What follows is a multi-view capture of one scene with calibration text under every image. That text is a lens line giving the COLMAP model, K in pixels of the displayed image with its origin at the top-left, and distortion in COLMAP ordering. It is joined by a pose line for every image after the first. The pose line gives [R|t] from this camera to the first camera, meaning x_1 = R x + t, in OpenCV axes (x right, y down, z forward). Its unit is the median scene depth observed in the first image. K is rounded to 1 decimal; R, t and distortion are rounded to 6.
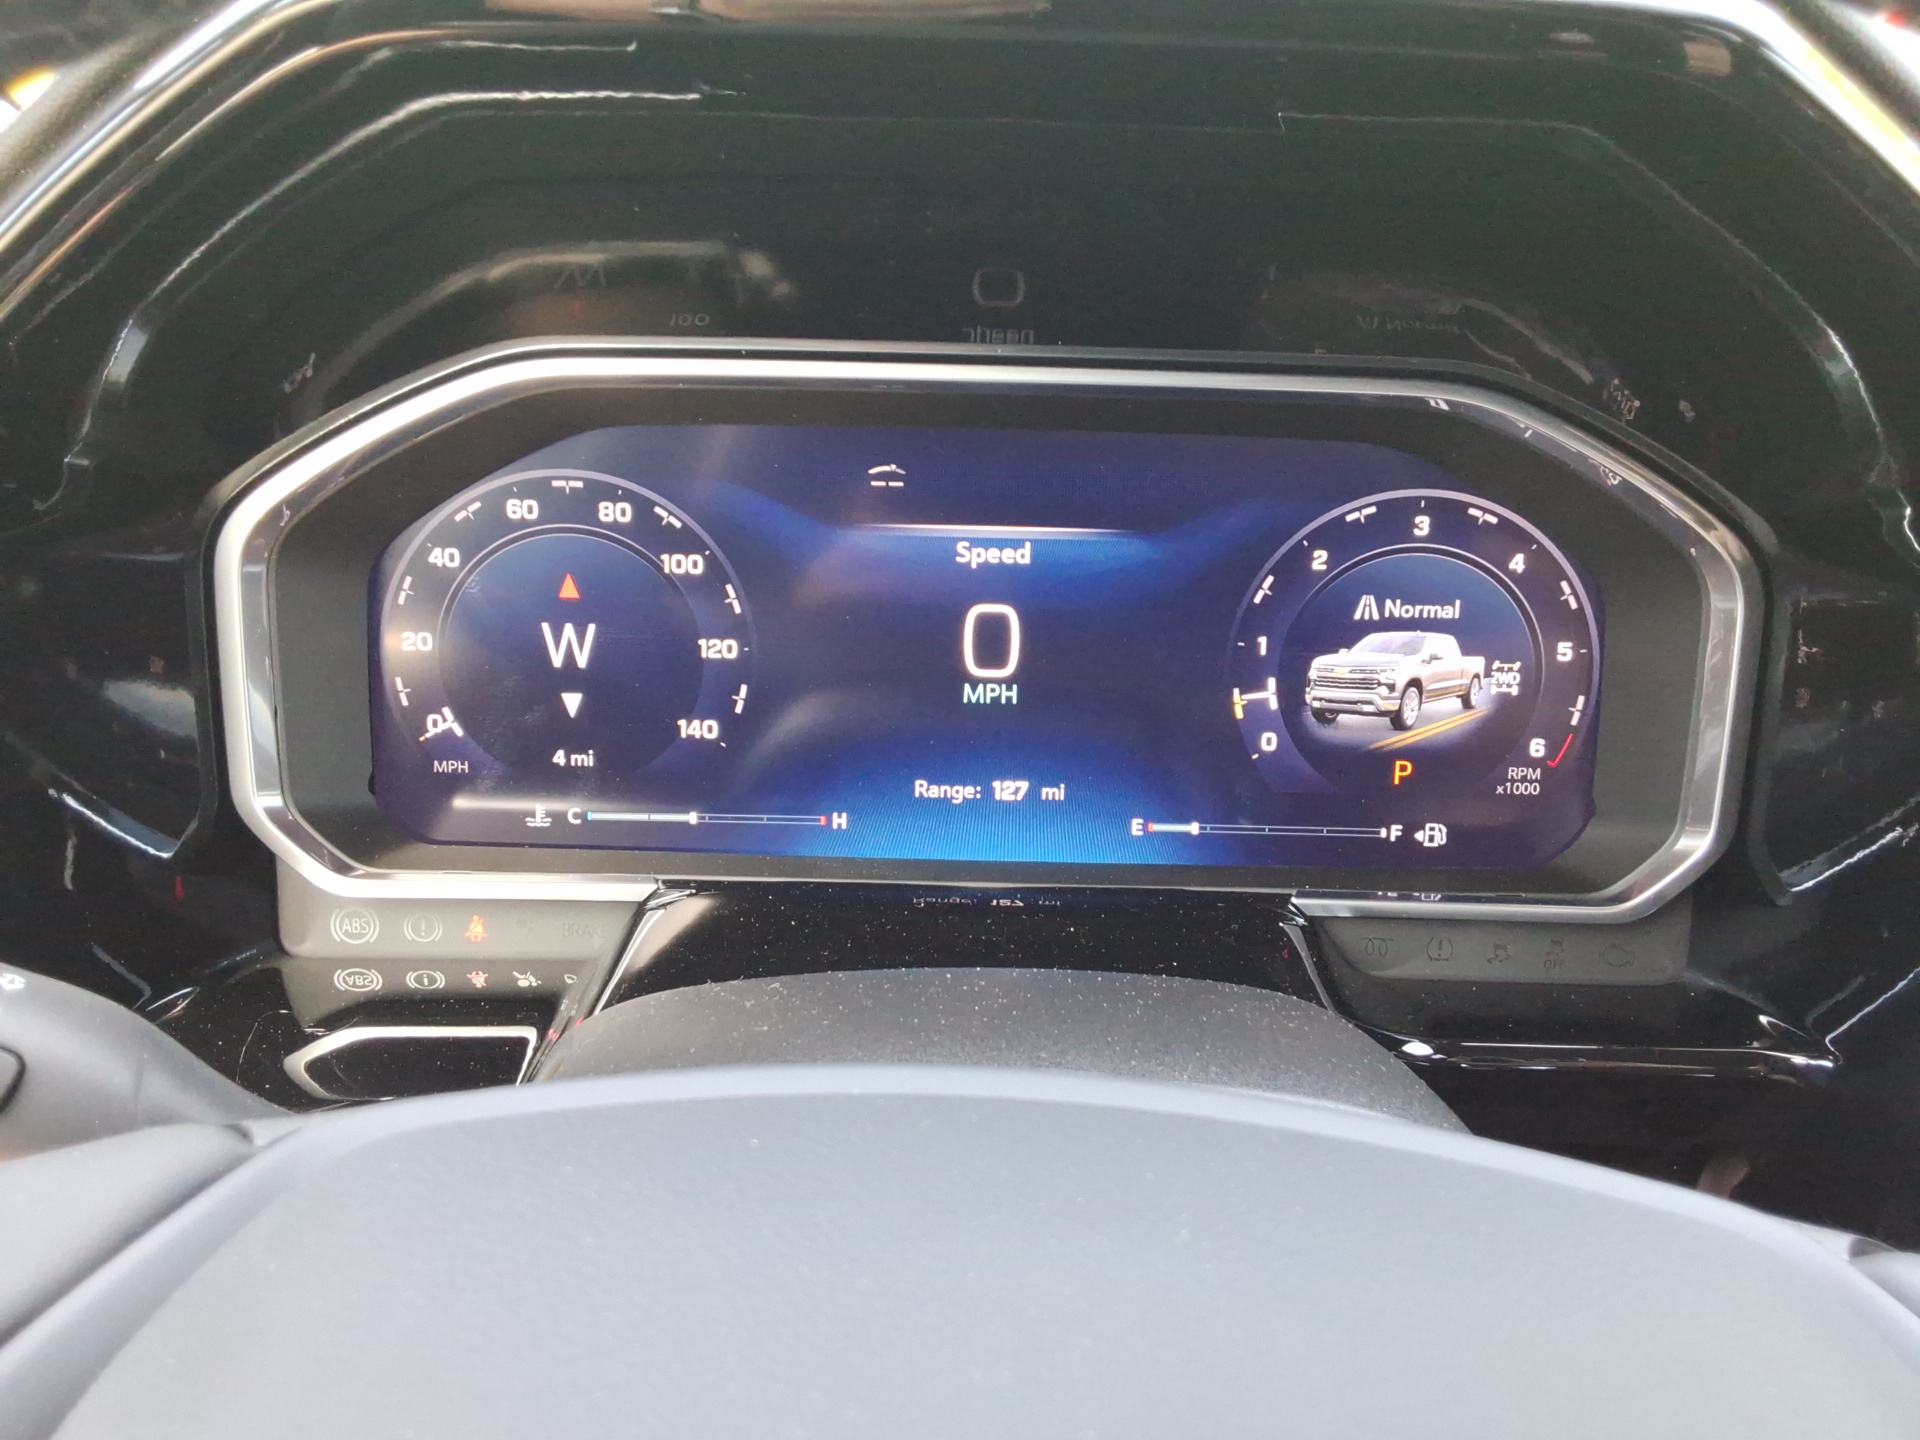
lens RADIAL K [[1539.8, 0, 963.4], [0, 1539.8, 690.3], [0, 0, 1]] dist [0.097516, -0.146266]
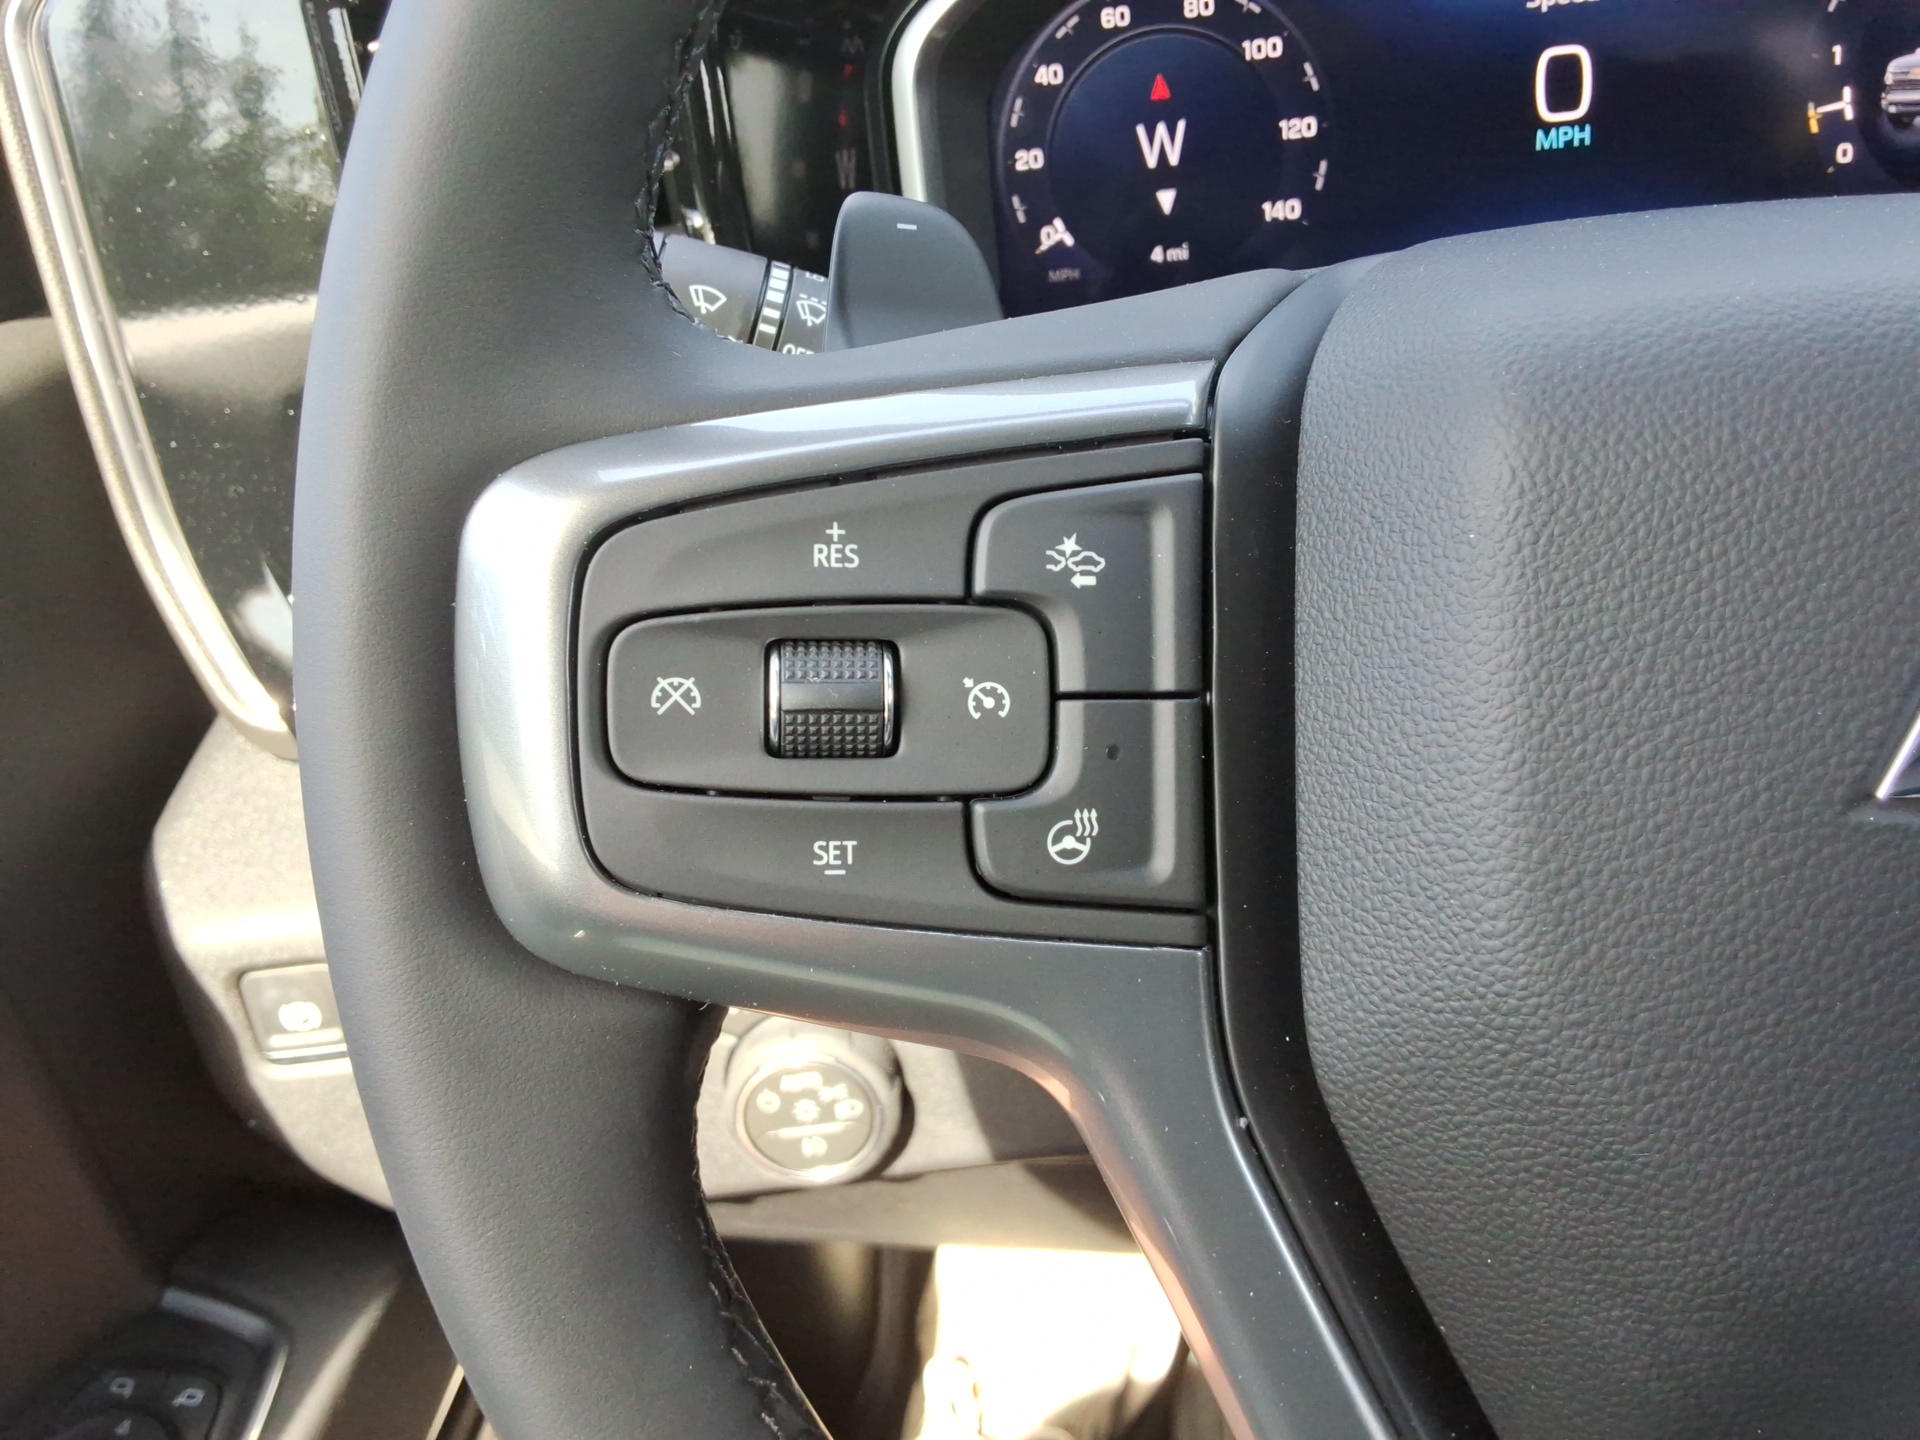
lens RADIAL K [[1539.8, 0, 972.1], [0, 1539.8, 696.0], [0, 0, 1]] dist [0.097516, -0.146266]
pose [[0.979553, -0.072046, -0.187844, -0.205747], [0.101247, 0.983364, 0.150814, 0.176520], [0.173854, -0.166749, 0.970551, -0.171206]]
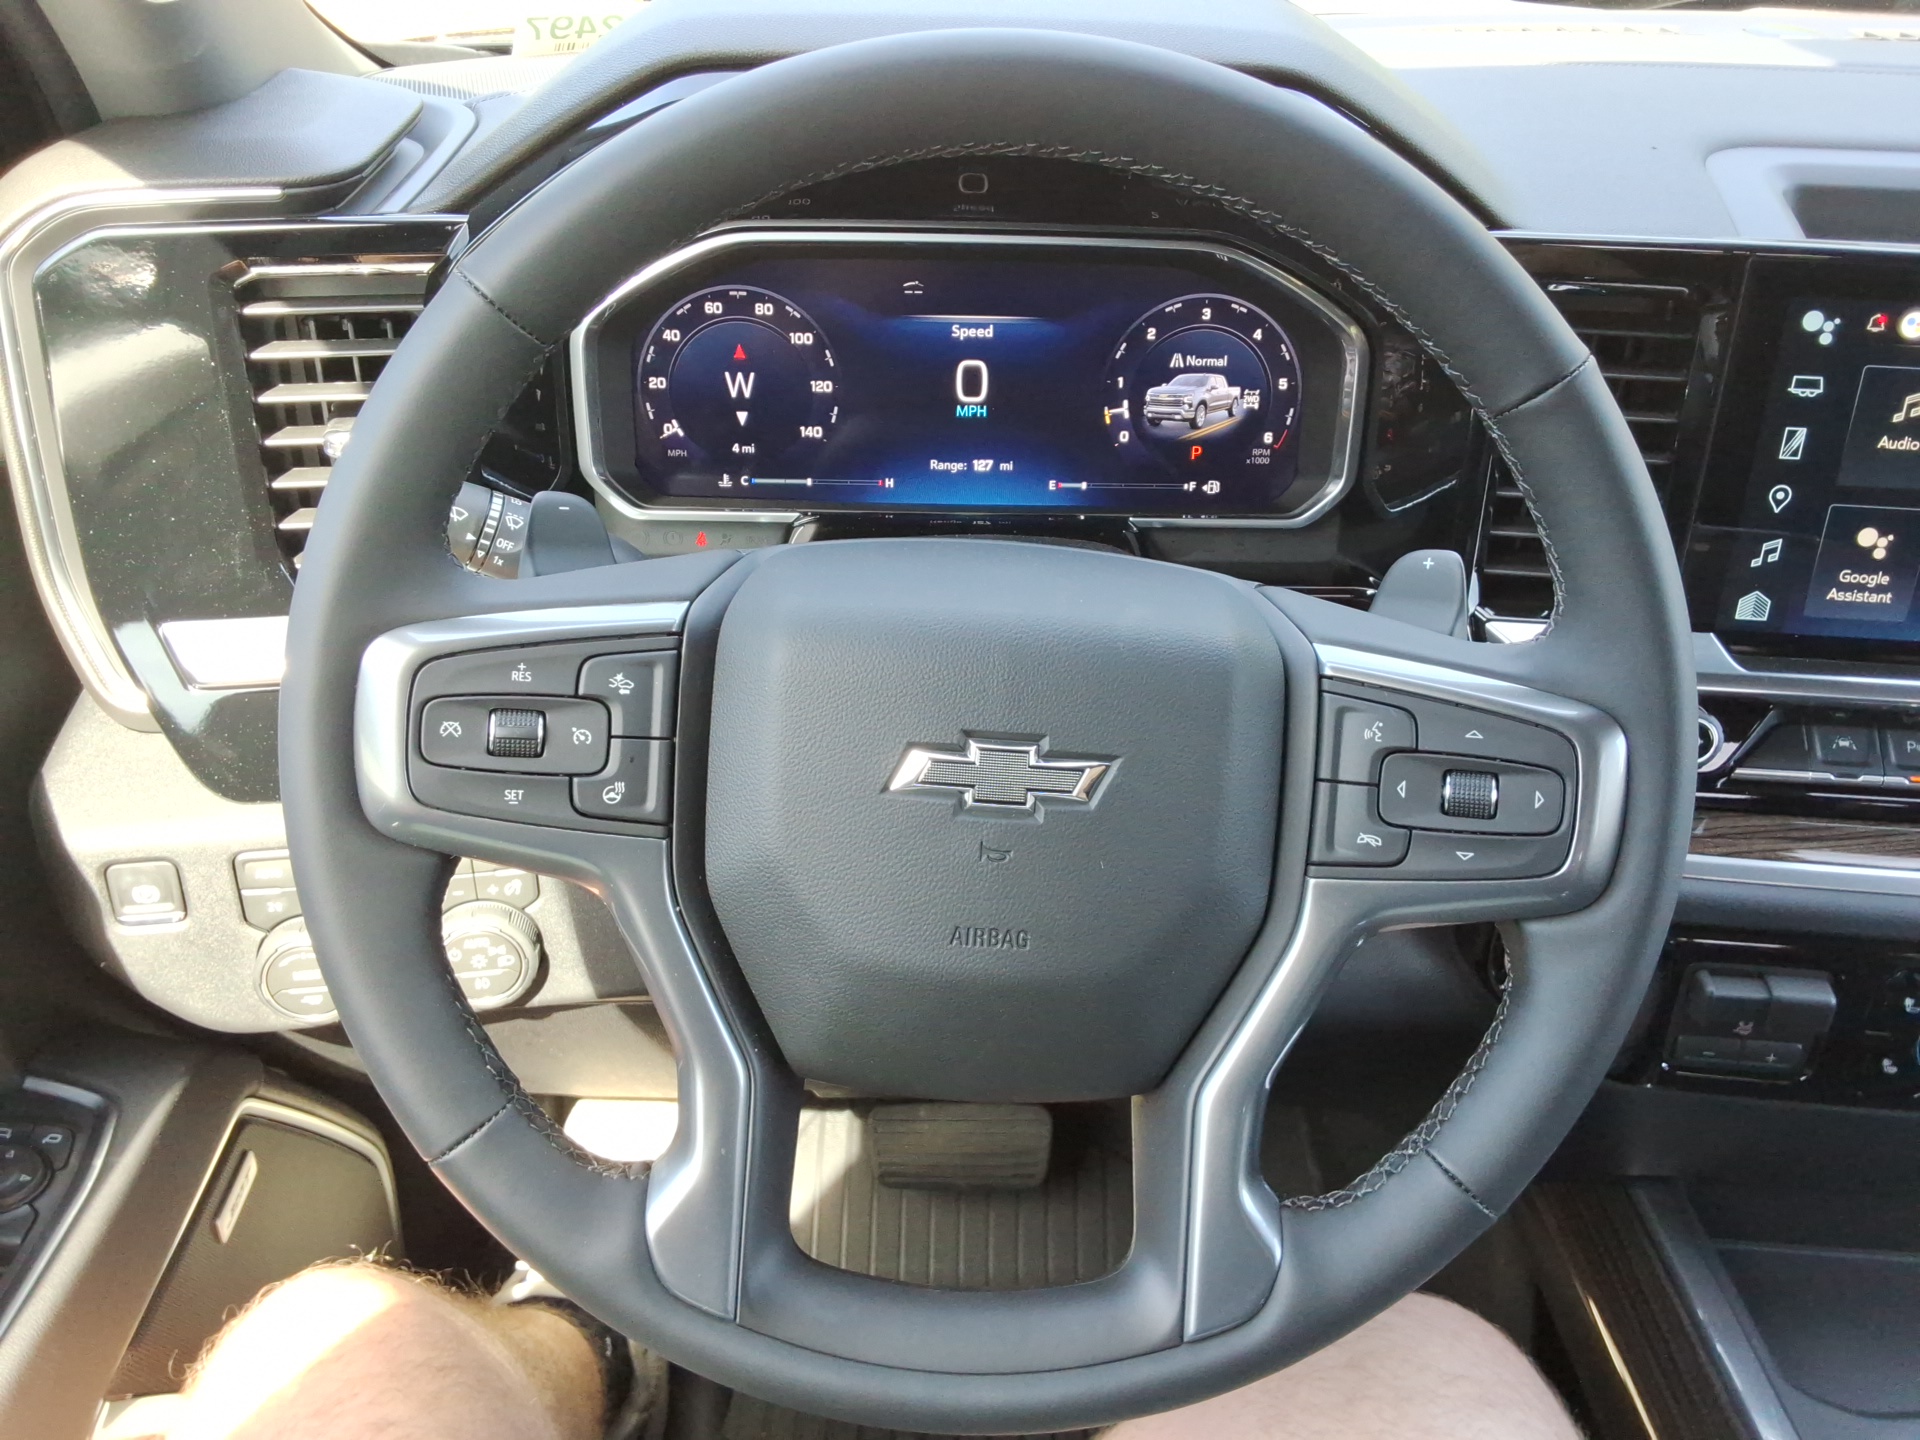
lens RADIAL K [[1539.8, 0, 976.1], [0, 1539.8, 712.1], [0, 0, 1]] dist [0.097516, -0.146266]
pose [[0.999756, -0.011632, 0.018774, -0.015597], [0.008080, 0.983775, 0.179225, 0.025158], [-0.020554, -0.179029, 0.983629, -0.861550]]
